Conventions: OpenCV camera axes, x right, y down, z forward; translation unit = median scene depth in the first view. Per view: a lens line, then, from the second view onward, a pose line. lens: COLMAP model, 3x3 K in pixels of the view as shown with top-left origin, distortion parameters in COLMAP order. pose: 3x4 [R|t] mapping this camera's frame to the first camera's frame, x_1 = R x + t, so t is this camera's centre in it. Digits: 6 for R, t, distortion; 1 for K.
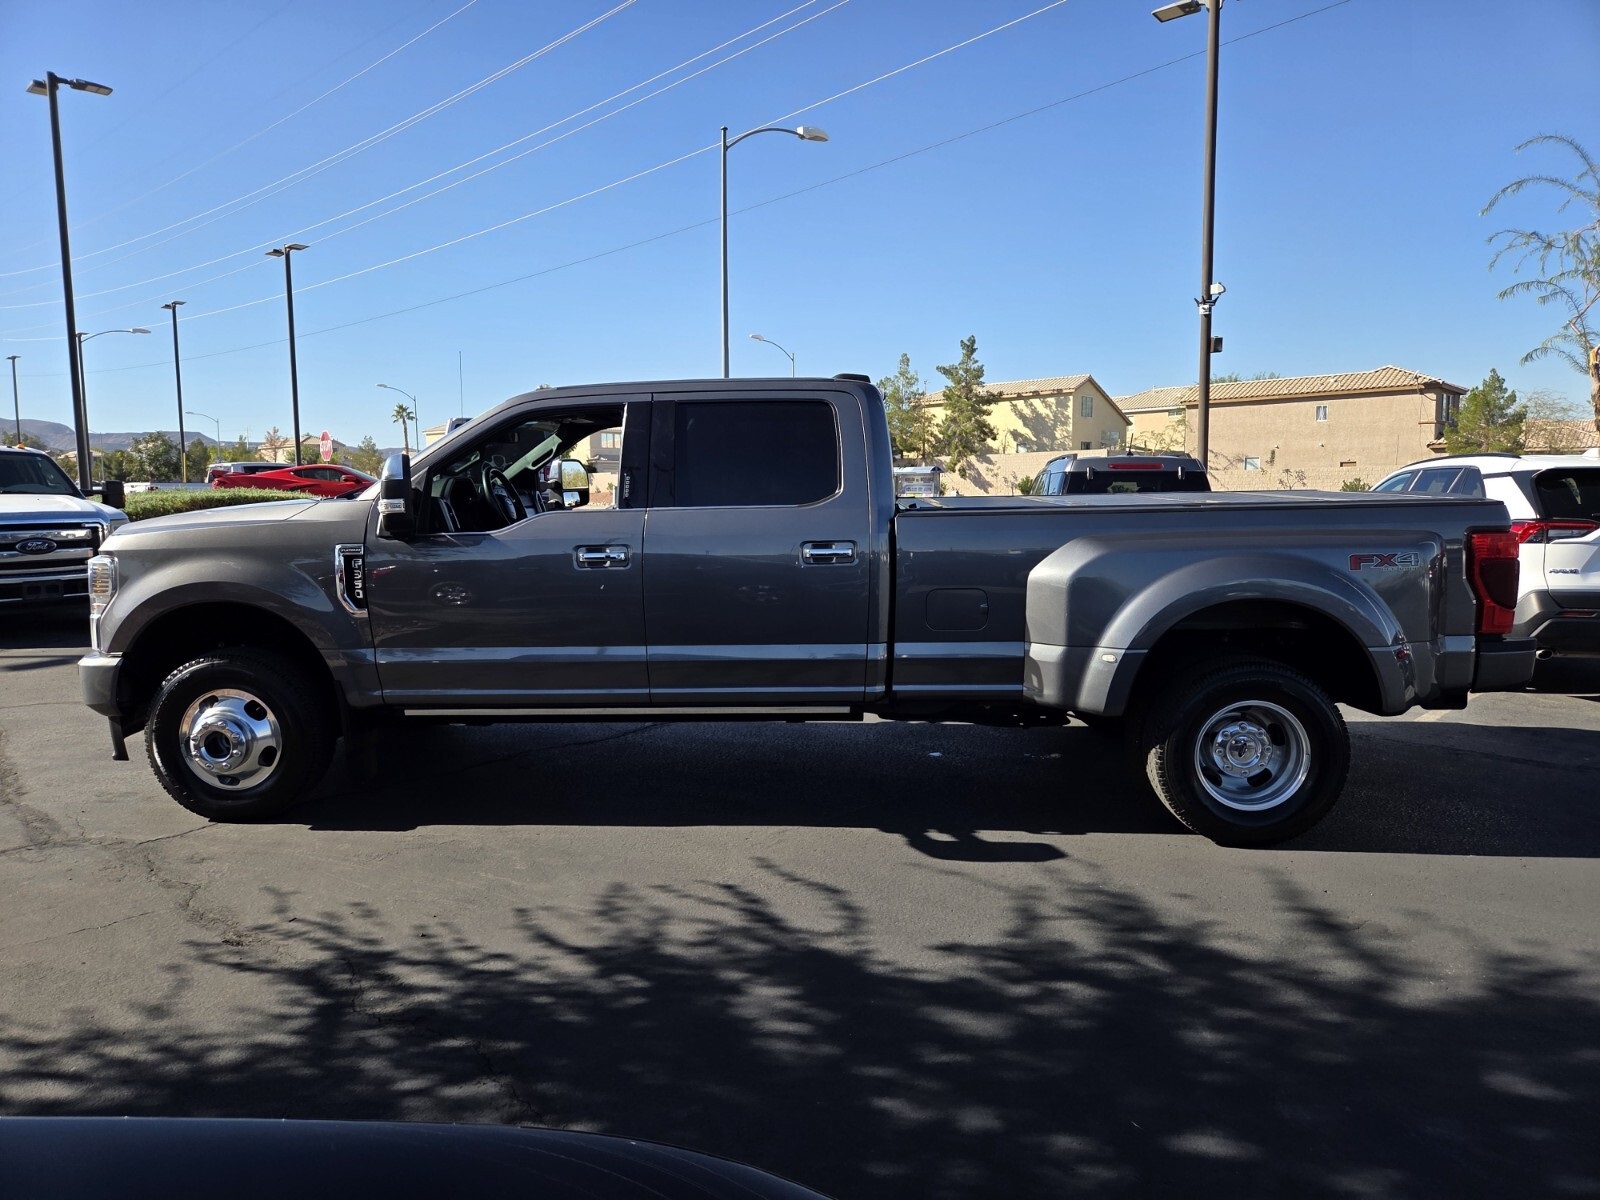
lens RADIAL K [[1073.2, 0, 790.0], [0, 1073.2, 601.0], [0, 0, 1]] dist [0.074737, -0.069904]
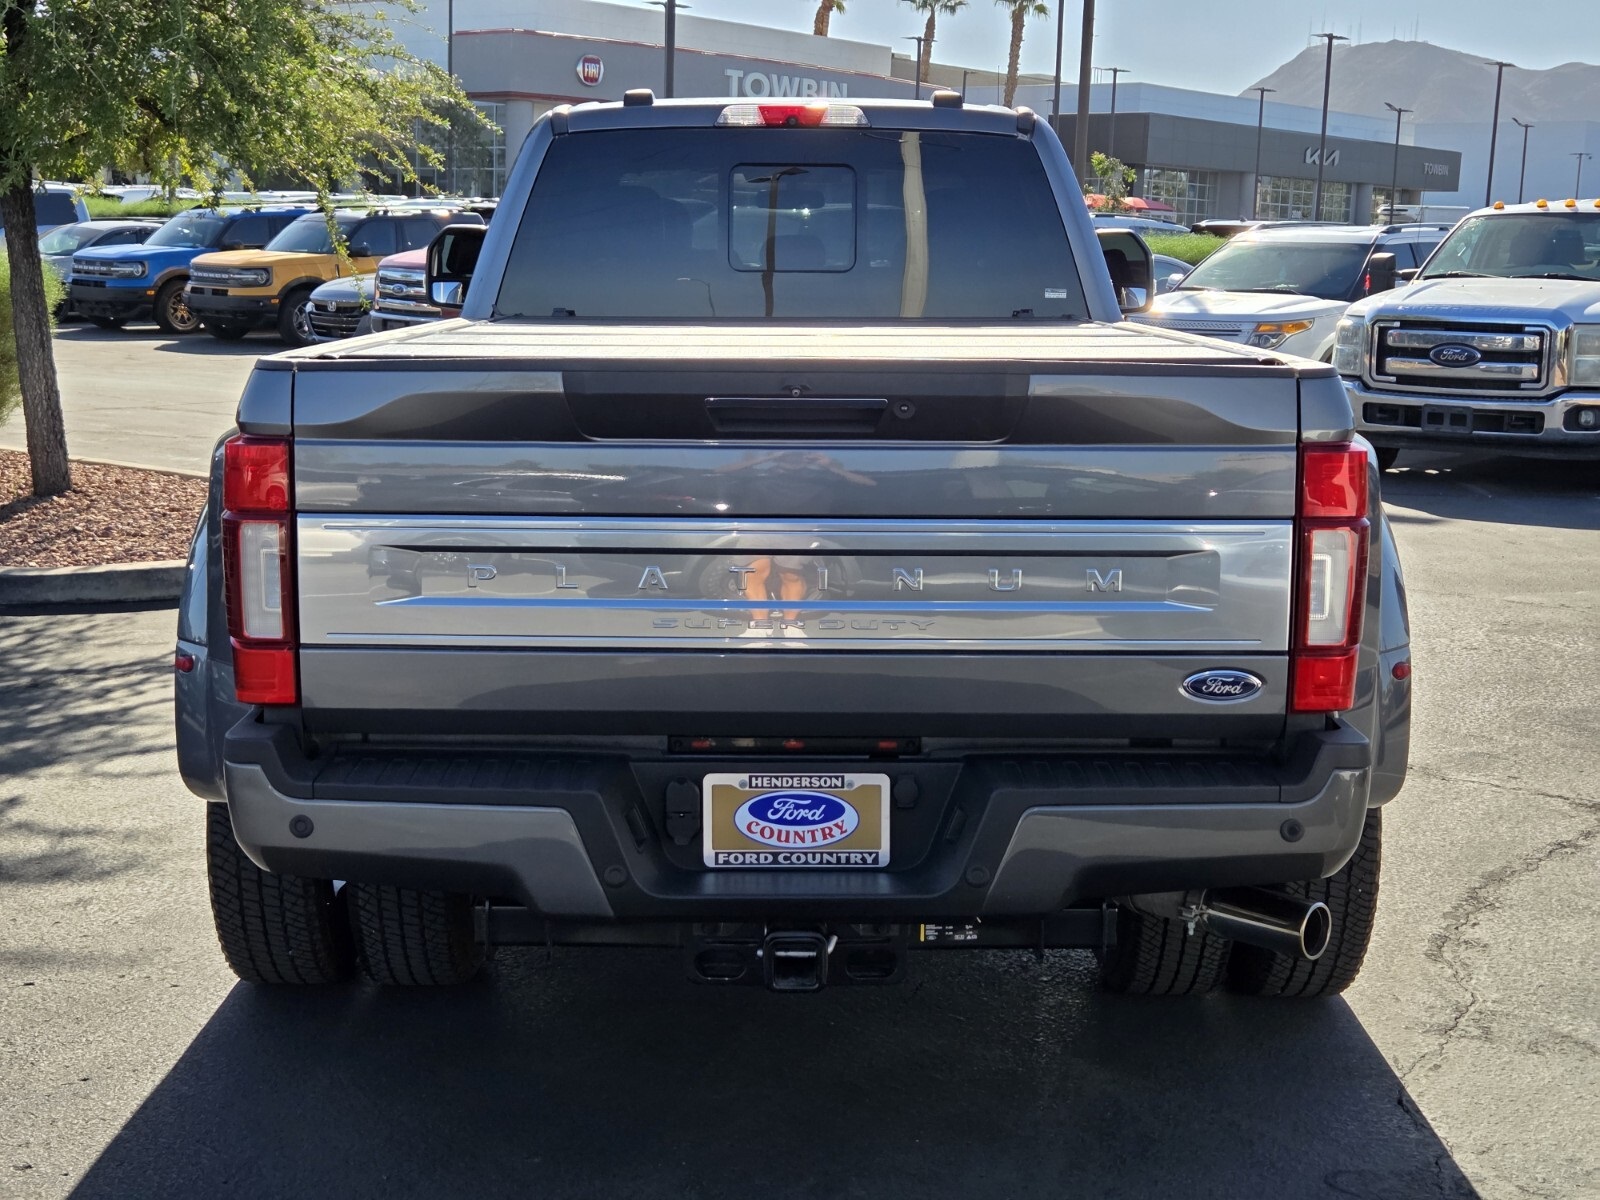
lens RADIAL K [[2126.0, 0, 792.4], [0, 2126.0, 553.3], [0, 0, 1]] dist [0.045160, 0.034259]
pose [[0.041048, 0.153390, -0.987313, 0.629700], [-0.128144, 0.980793, 0.147049, -0.071248], [0.990906, 0.120482, 0.059915, 0.511756]]
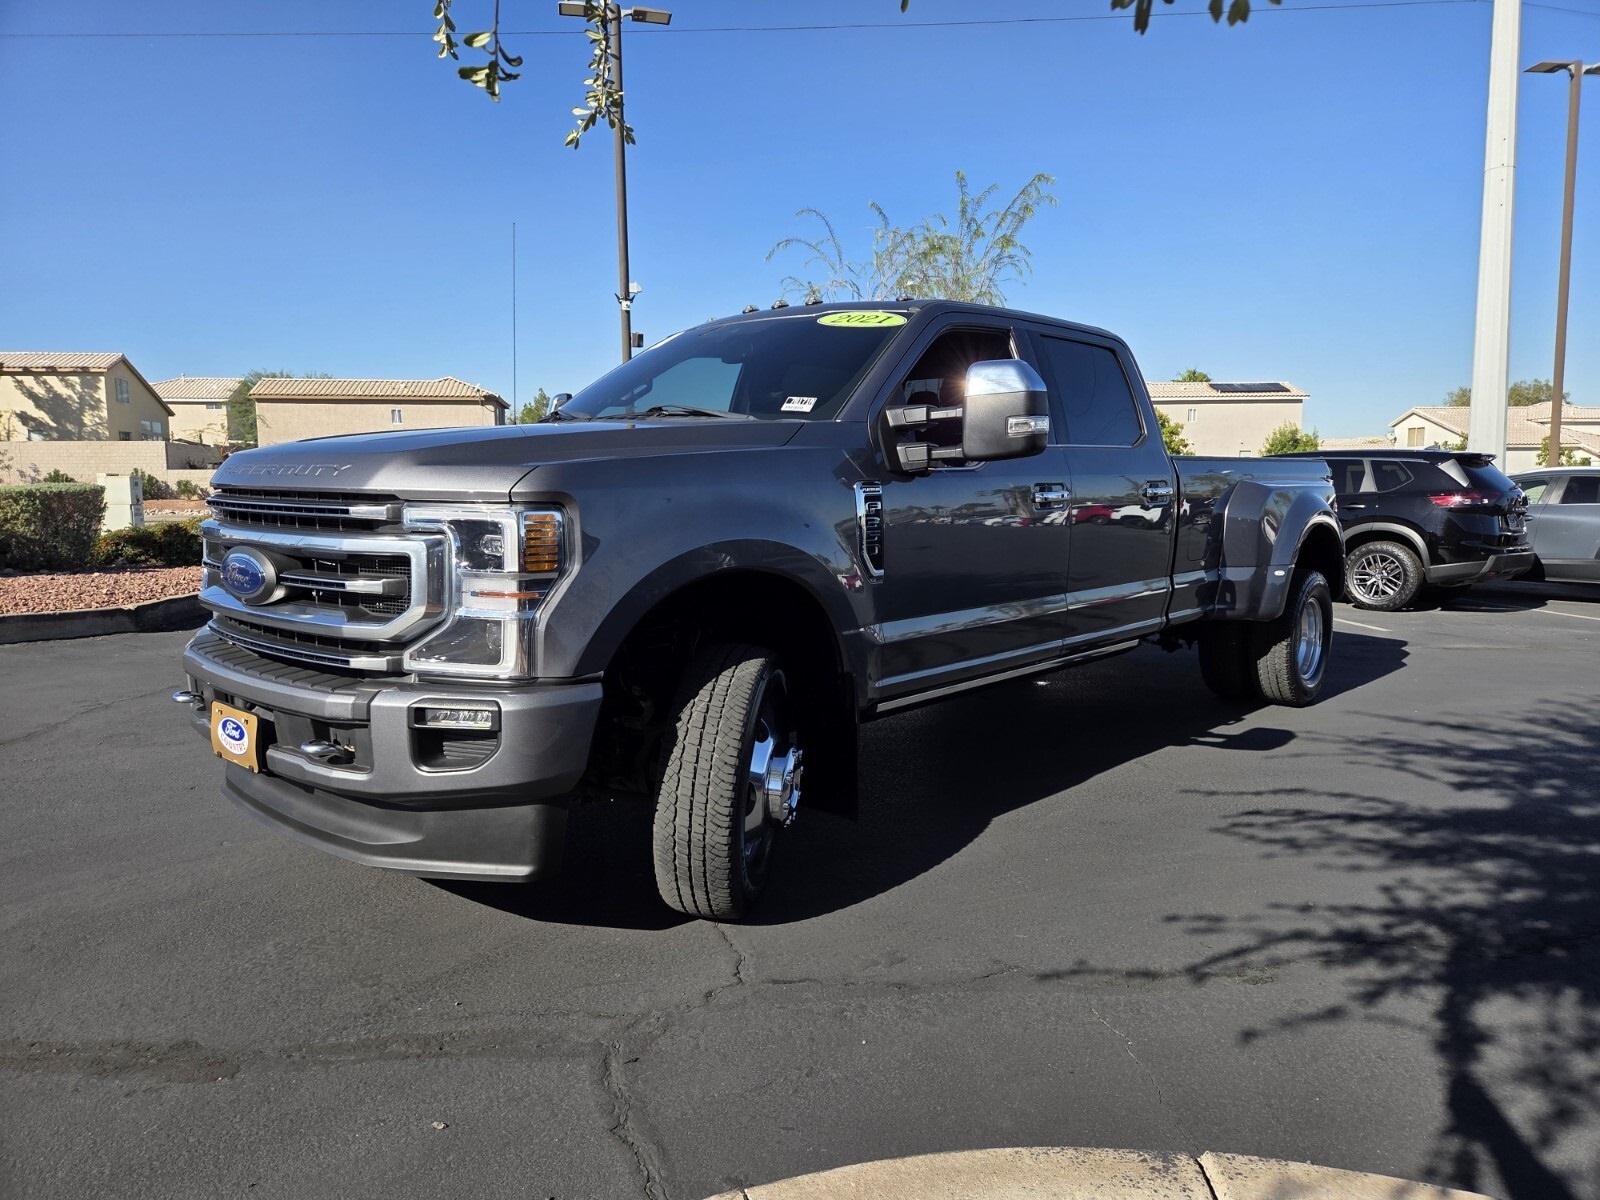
lens RADIAL K [[1073.2, 0, 790.0], [0, 1073.2, 601.0], [0, 0, 1]] dist [0.074737, -0.069904]
pose [[0.629826, -0.073238, 0.773276, -0.455486], [0.076598, 0.996549, 0.031996, -0.000026], [-0.772950, 0.039080, 0.633262, 0.268809]]
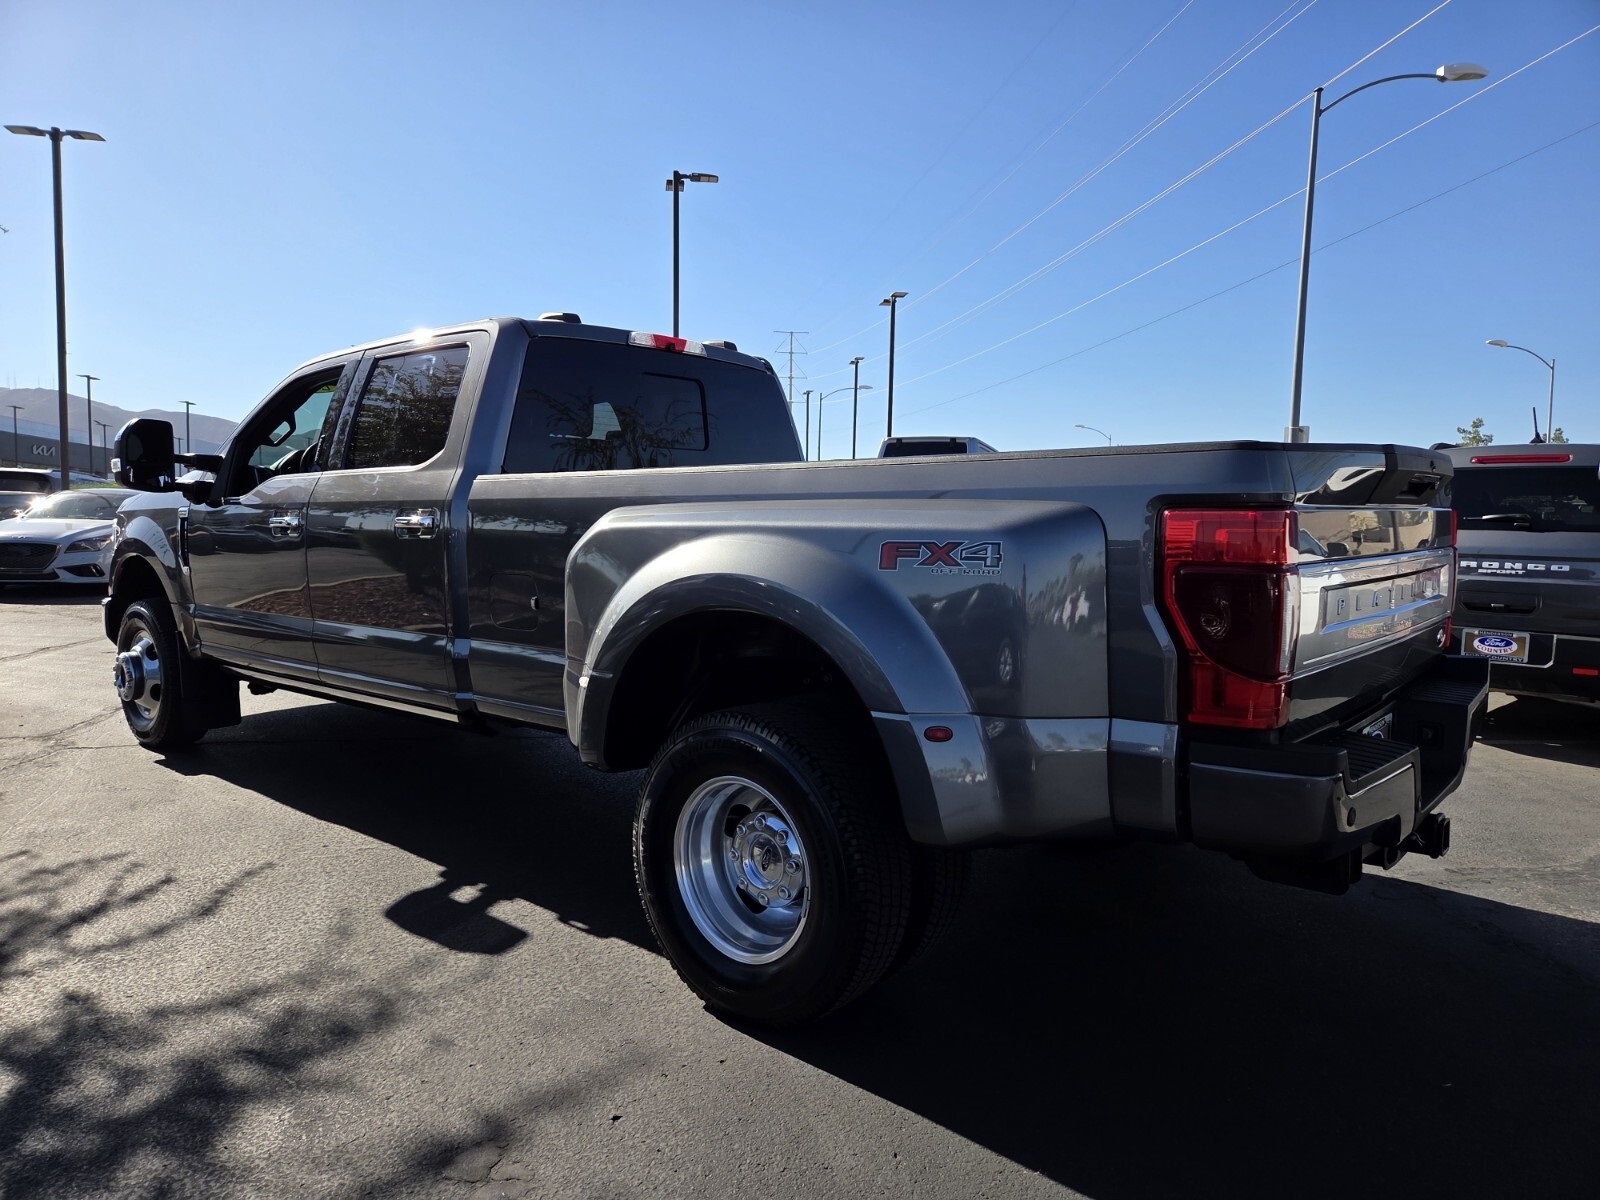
lens RADIAL K [[1073.2, 0, 790.0], [0, 1073.2, 601.0], [0, 0, 1]] dist [0.074737, -0.069904]
pose [[0.784511, 0.064581, -0.616743, 0.349739], [-0.087781, 0.996113, -0.007354, -0.001846], [0.613871, 0.059907, 0.787130, 0.232001]]
